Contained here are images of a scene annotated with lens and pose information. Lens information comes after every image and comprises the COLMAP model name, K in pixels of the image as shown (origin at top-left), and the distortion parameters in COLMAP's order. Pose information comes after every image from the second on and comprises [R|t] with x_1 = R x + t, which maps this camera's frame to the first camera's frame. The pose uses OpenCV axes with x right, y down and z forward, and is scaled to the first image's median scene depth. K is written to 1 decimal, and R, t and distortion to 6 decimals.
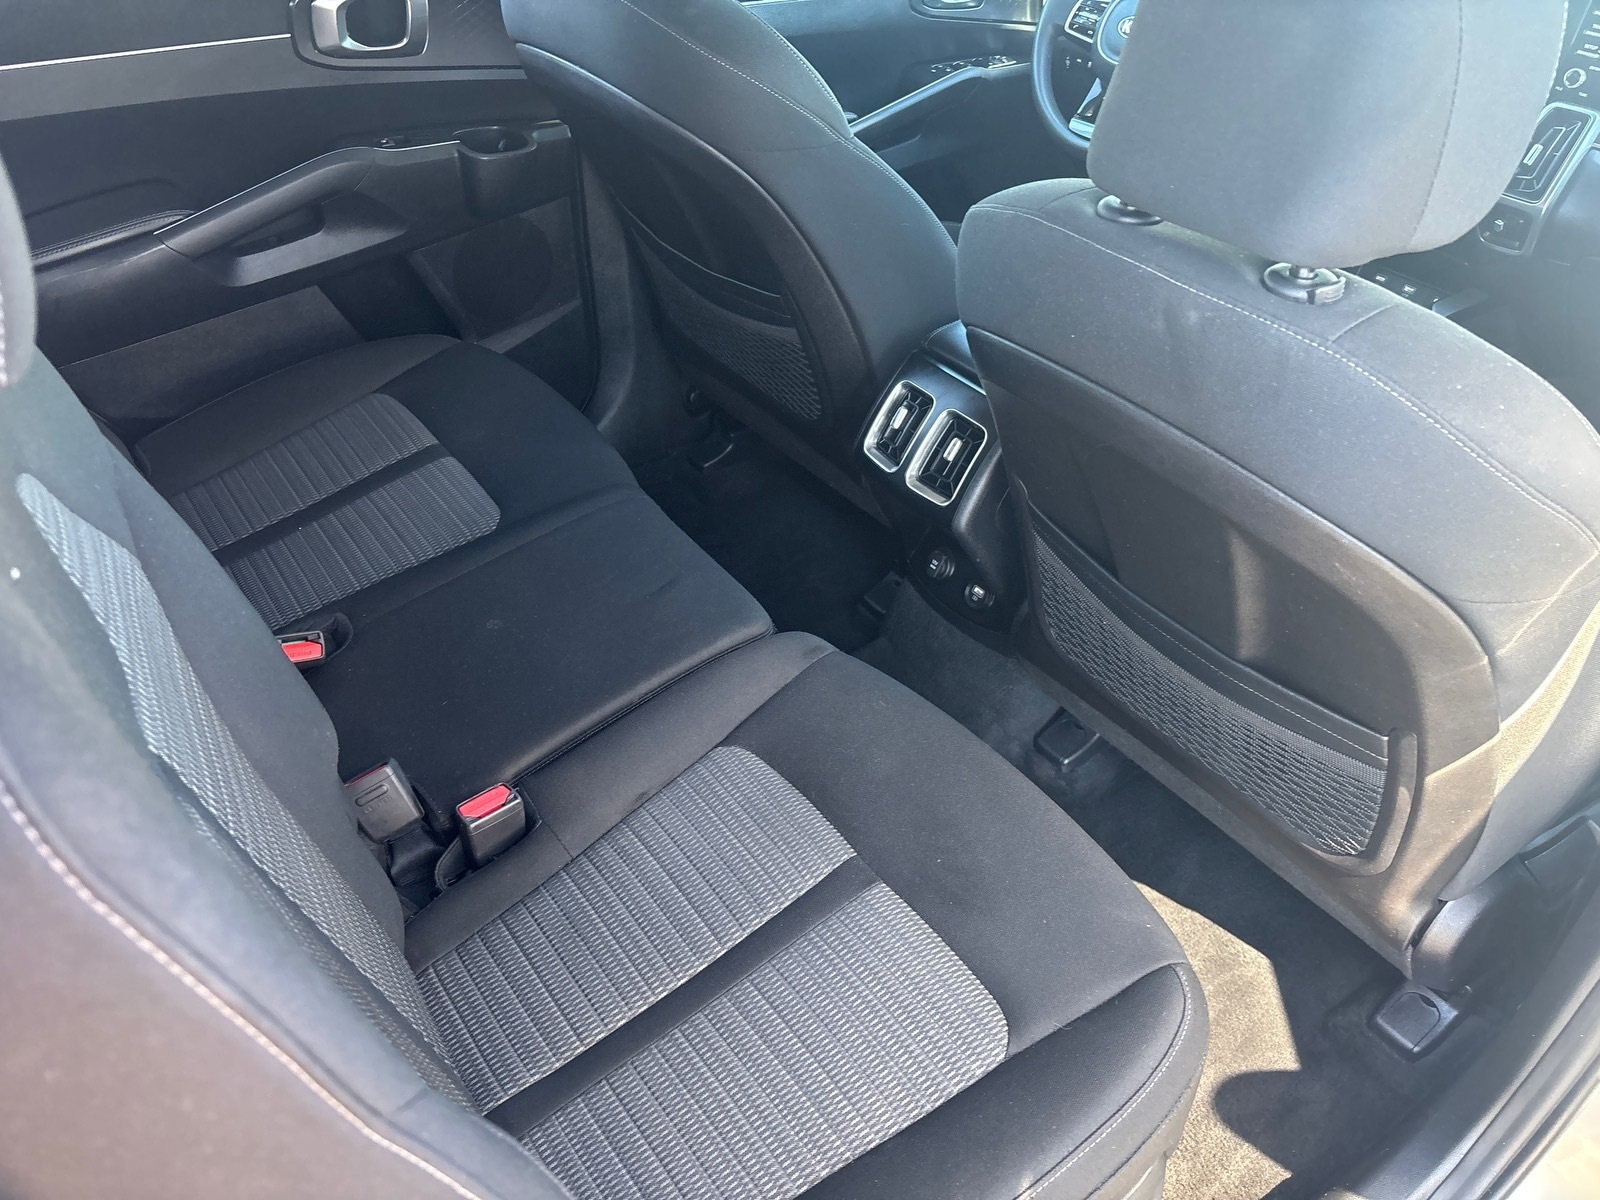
lens RADIAL K [[1185.0, 0, 800.0], [0, 1185.0, 600.0], [0, 0, 1]] dist [-0.005023, -0.007267]
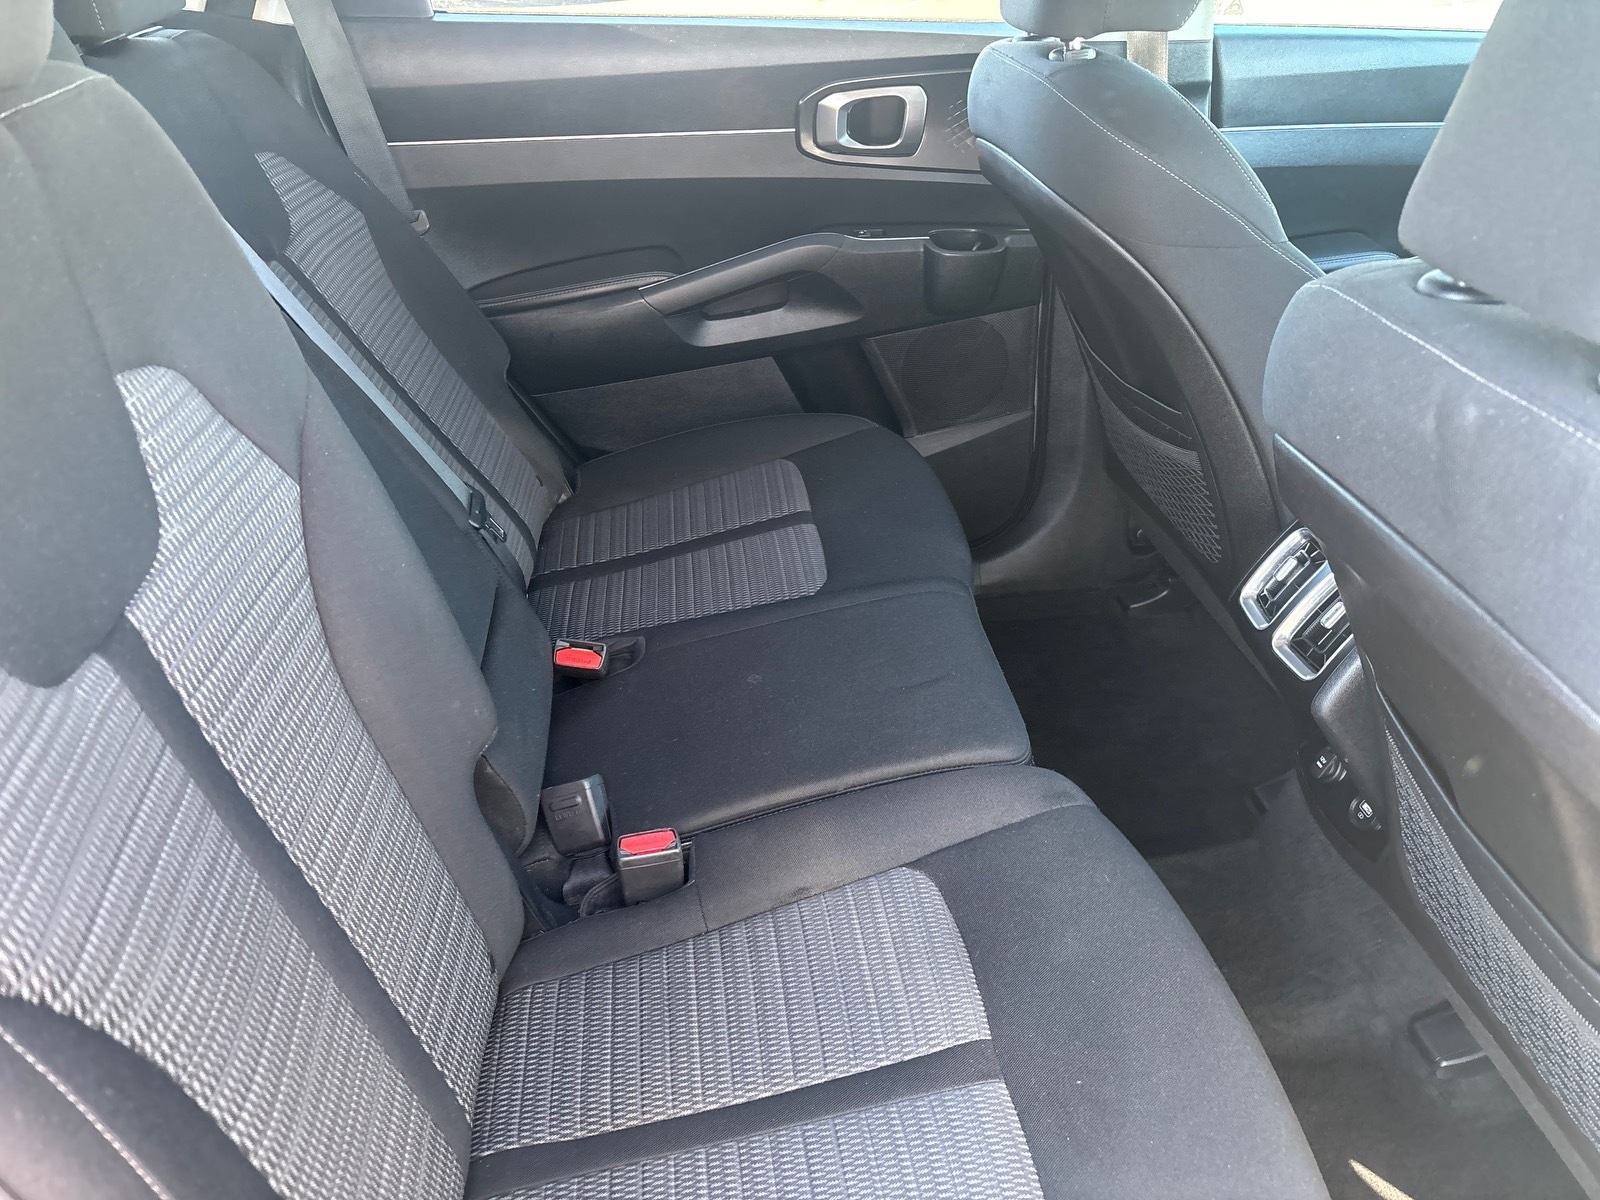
lens RADIAL K [[1193.9, 0, 830.2], [0, 1193.9, 591.5], [0, 0, 1]] dist [0.023510, -0.004087]
pose [[0.863819, 0.194643, -0.464684, 0.236633], [-0.259164, 0.962634, -0.078548, 0.011531], [0.432032, 0.188281, 0.881986, 0.148466]]
